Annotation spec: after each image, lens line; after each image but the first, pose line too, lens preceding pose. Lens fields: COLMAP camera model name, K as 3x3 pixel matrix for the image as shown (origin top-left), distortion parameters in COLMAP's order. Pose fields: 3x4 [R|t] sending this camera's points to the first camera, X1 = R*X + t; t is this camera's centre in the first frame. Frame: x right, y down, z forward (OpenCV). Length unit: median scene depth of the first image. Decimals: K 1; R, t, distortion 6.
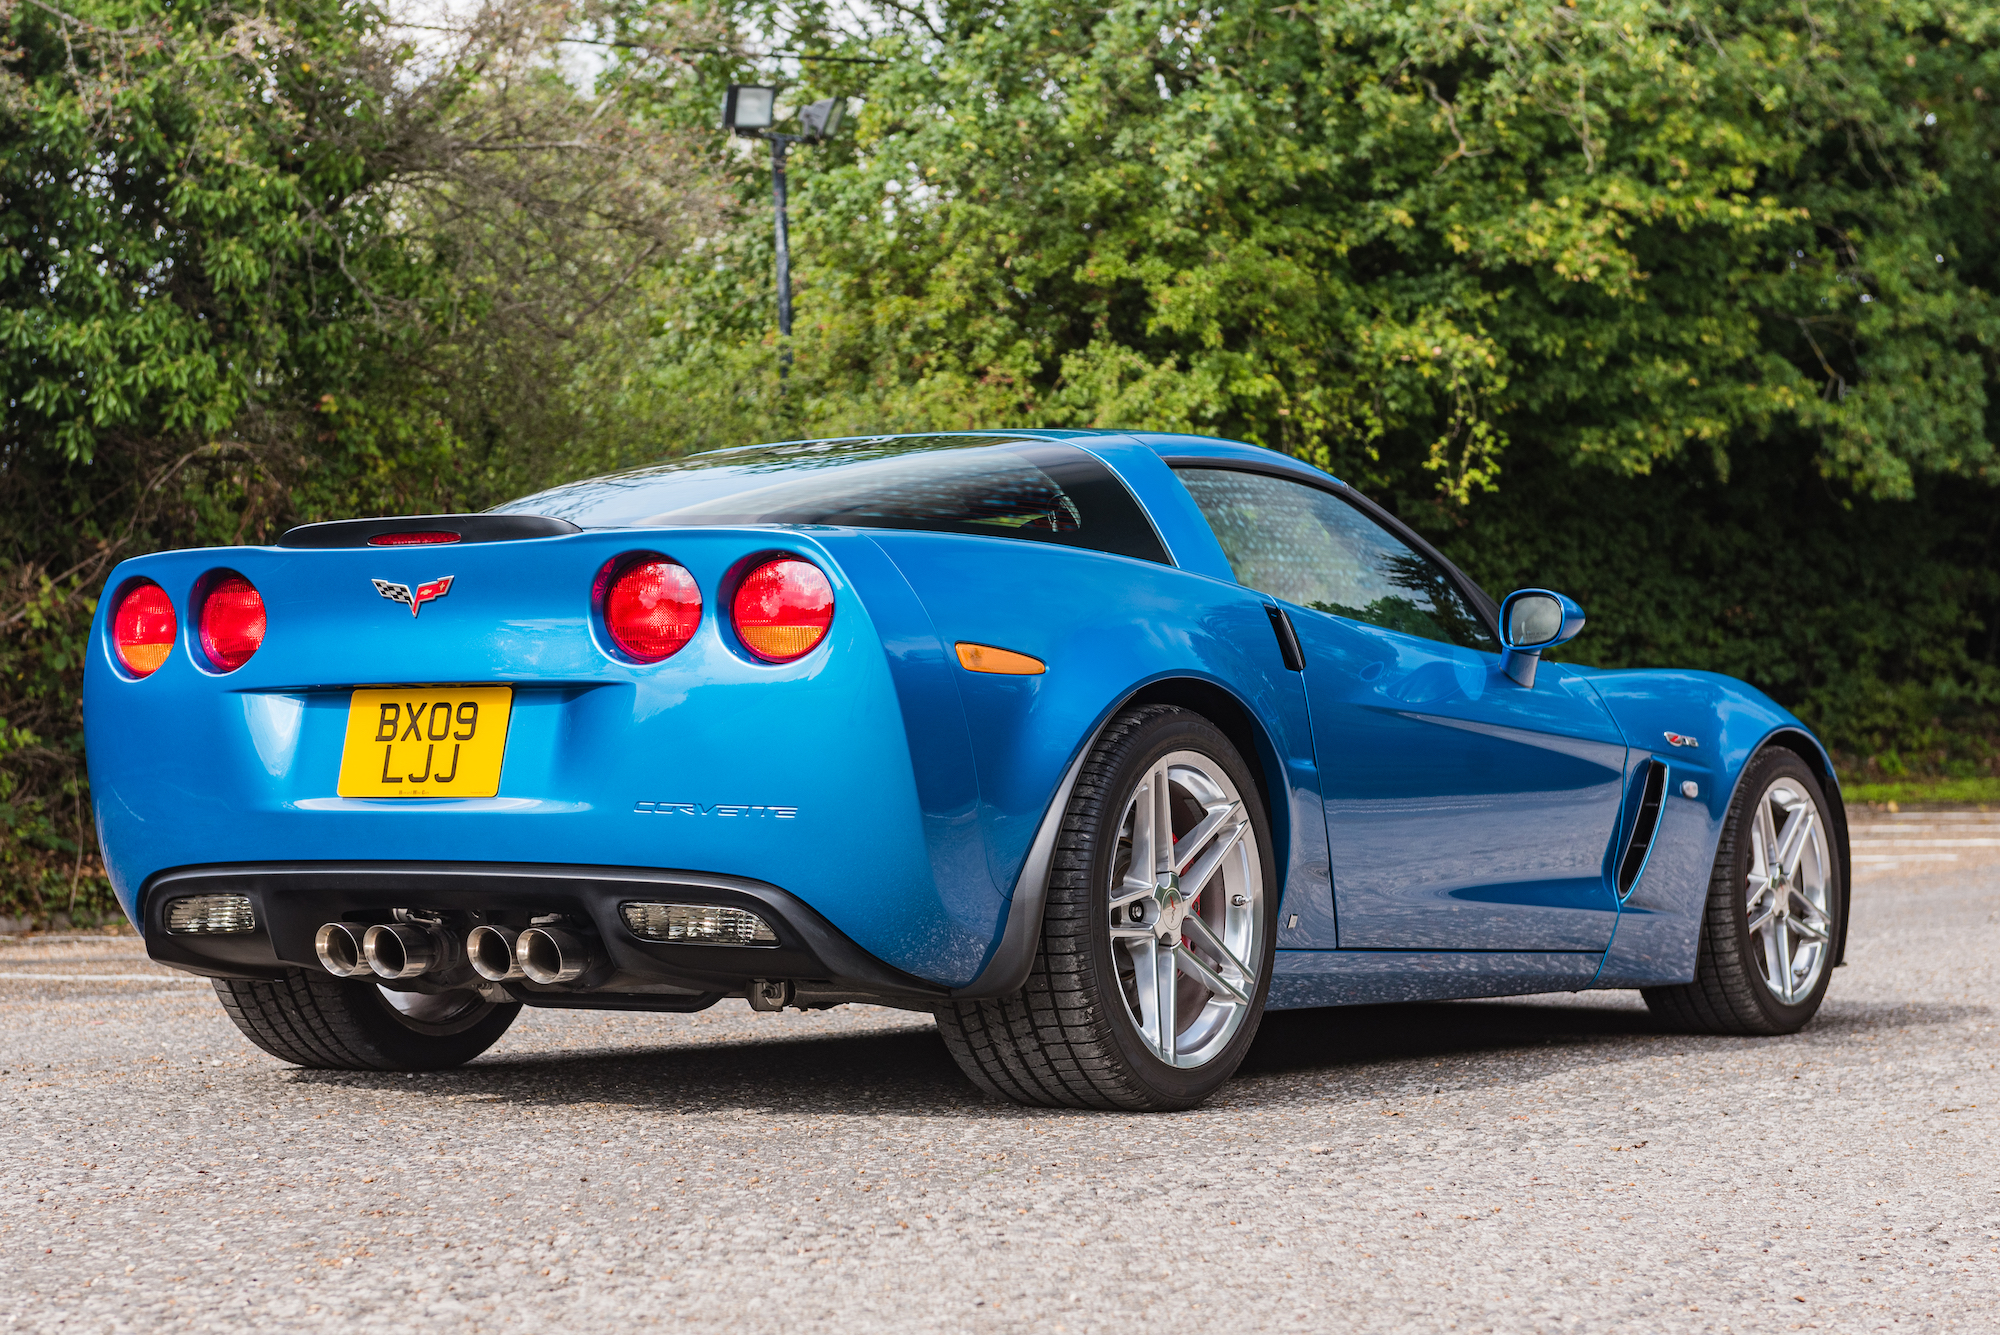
lens RADIAL K [[4079.6, 0, 998.8], [0, 4079.6, 670.2], [0, 0, 1]] dist [0.021229, 0.000000]
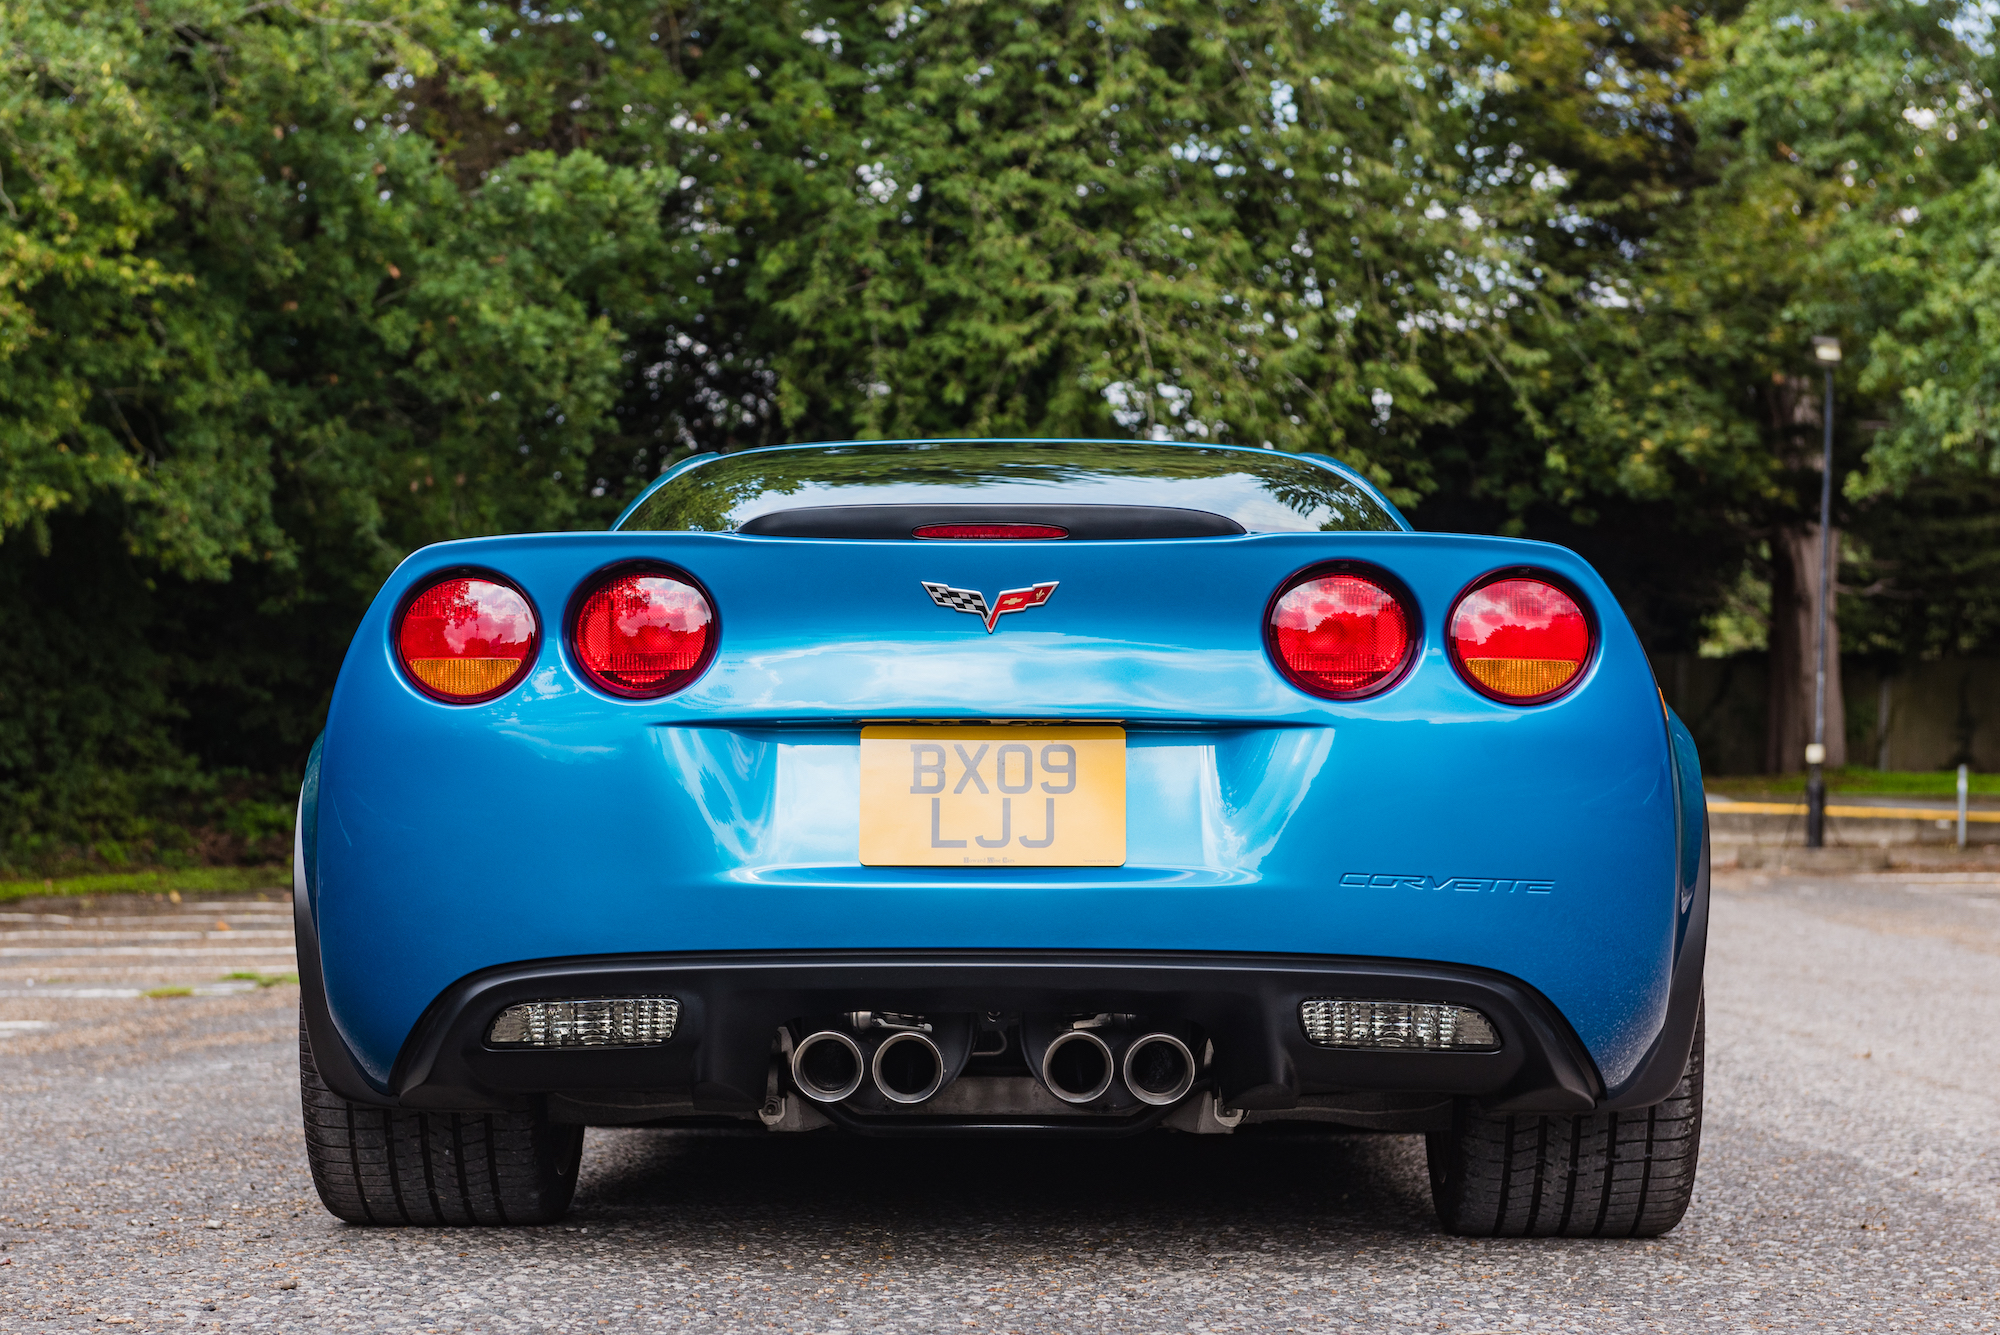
lens RADIAL K [[4079.6, 0, 1000.2], [0, 4079.6, 665.9], [0, 0, 1]] dist [0.021229, 0.000000]
pose [[0.868543, 0.029522, 0.494734, -0.111089], [-0.017778, 0.999438, -0.028428, 0.003217], [-0.495295, 0.015895, 0.868579, 0.069769]]
